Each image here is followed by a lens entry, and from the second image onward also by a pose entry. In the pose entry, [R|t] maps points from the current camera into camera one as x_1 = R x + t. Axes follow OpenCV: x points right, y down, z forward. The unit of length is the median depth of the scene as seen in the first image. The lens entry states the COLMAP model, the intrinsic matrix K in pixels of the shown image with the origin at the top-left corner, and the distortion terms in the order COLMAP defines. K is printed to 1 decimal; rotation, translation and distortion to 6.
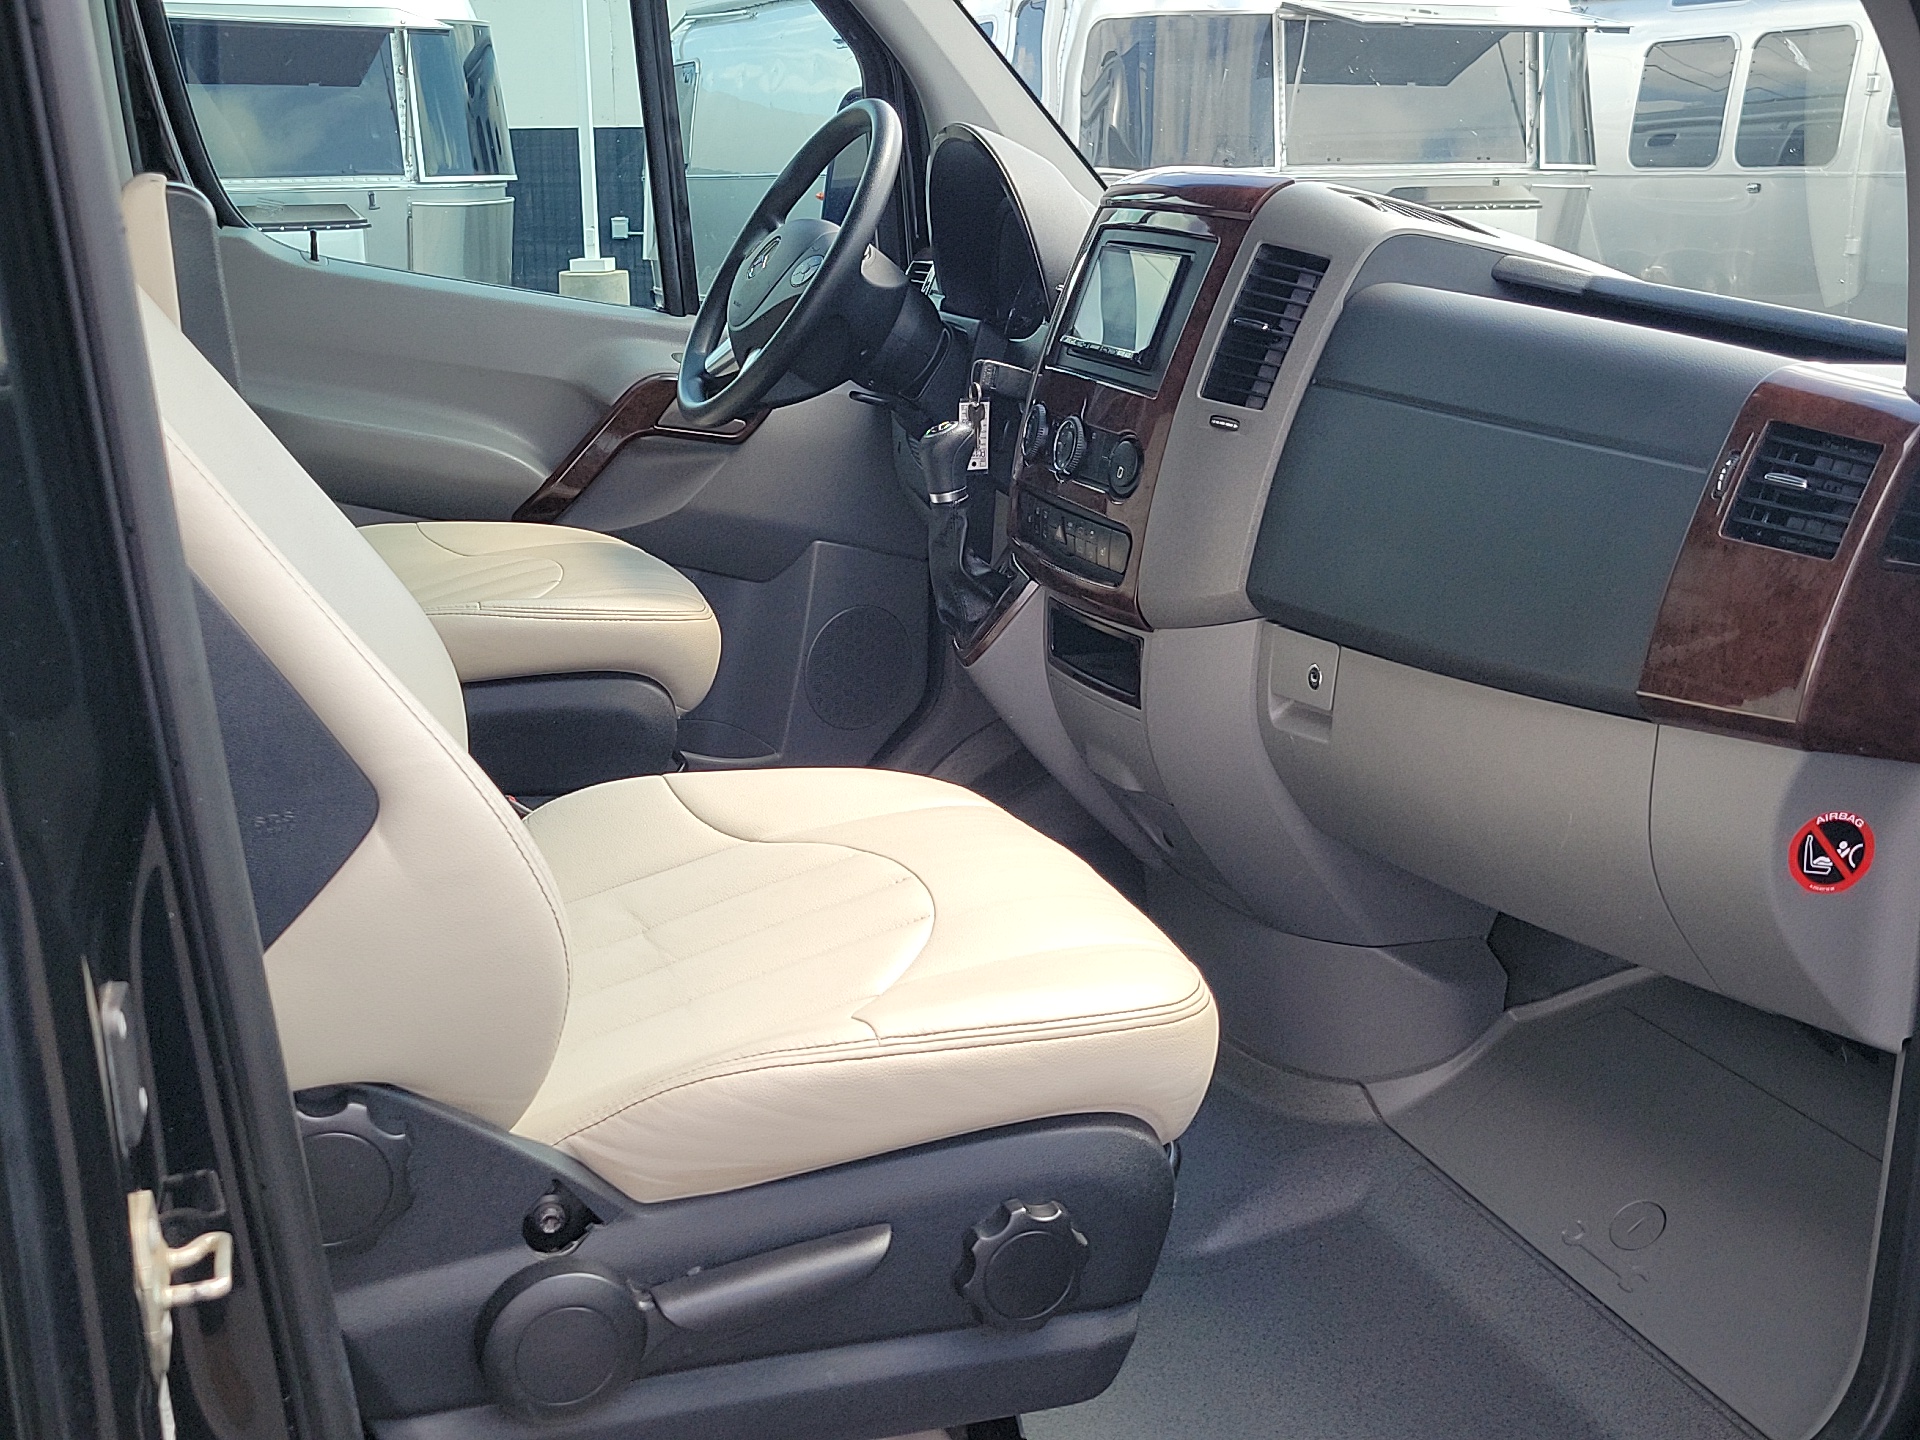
lens RADIAL K [[2191.6, 0, 913.1], [0, 2191.6, 721.2], [0, 0, 1]] dist [0.031388, 0.026514]
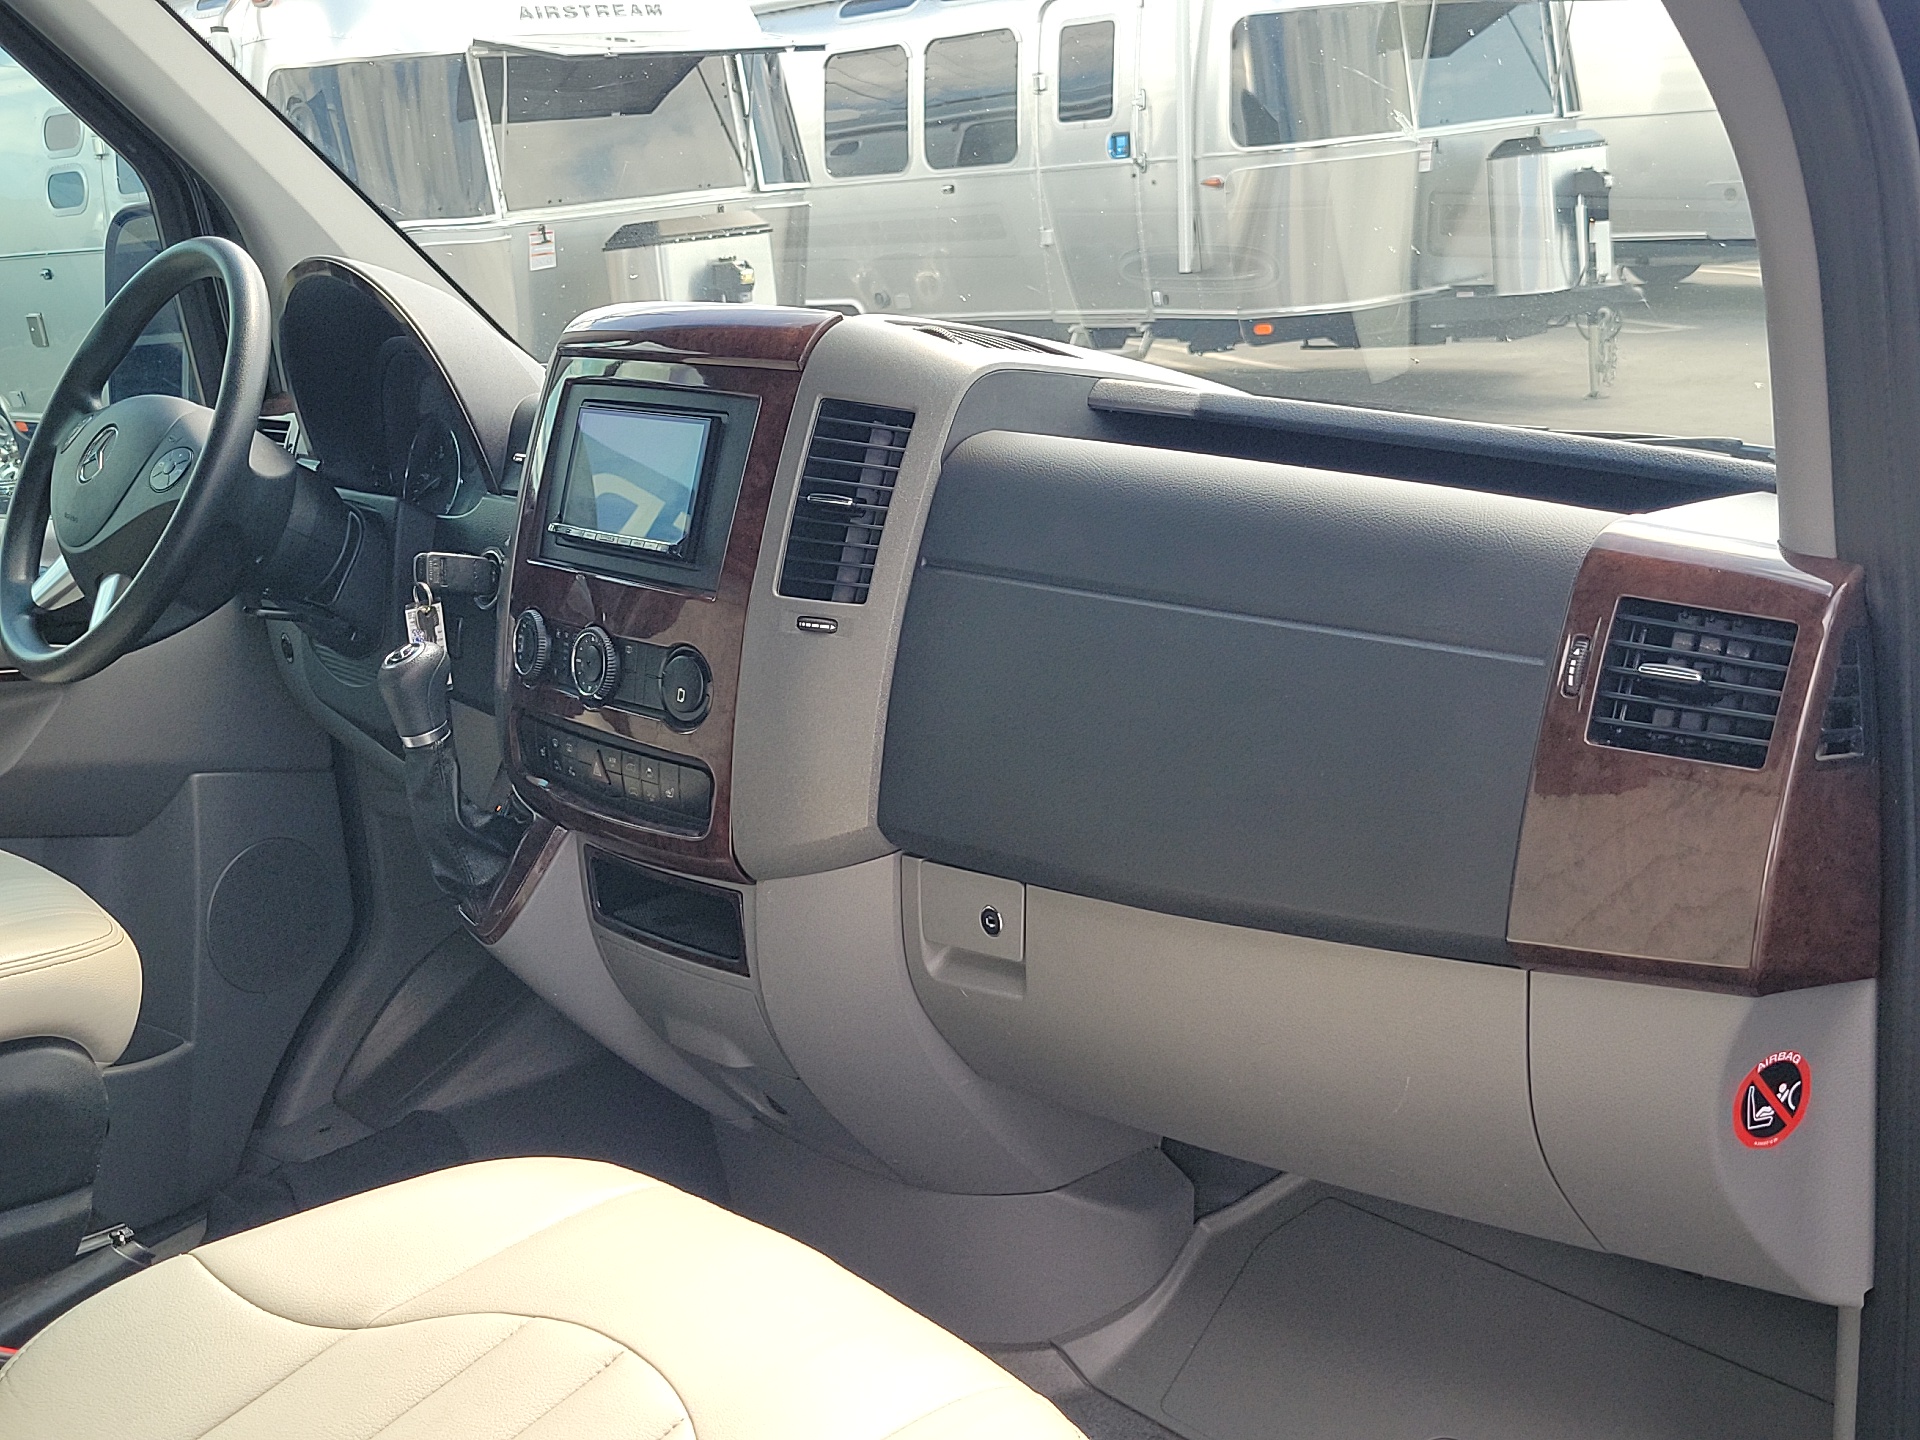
lens RADIAL K [[2191.6, 0, 913.1], [0, 2191.6, 721.2], [0, 0, 1]] dist [0.031388, 0.026514]
pose [[0.927225, -0.170131, 0.333632, -0.087785], [0.172499, 0.984747, 0.022751, -0.099864], [-0.332413, 0.036456, 0.942429, 0.204906]]
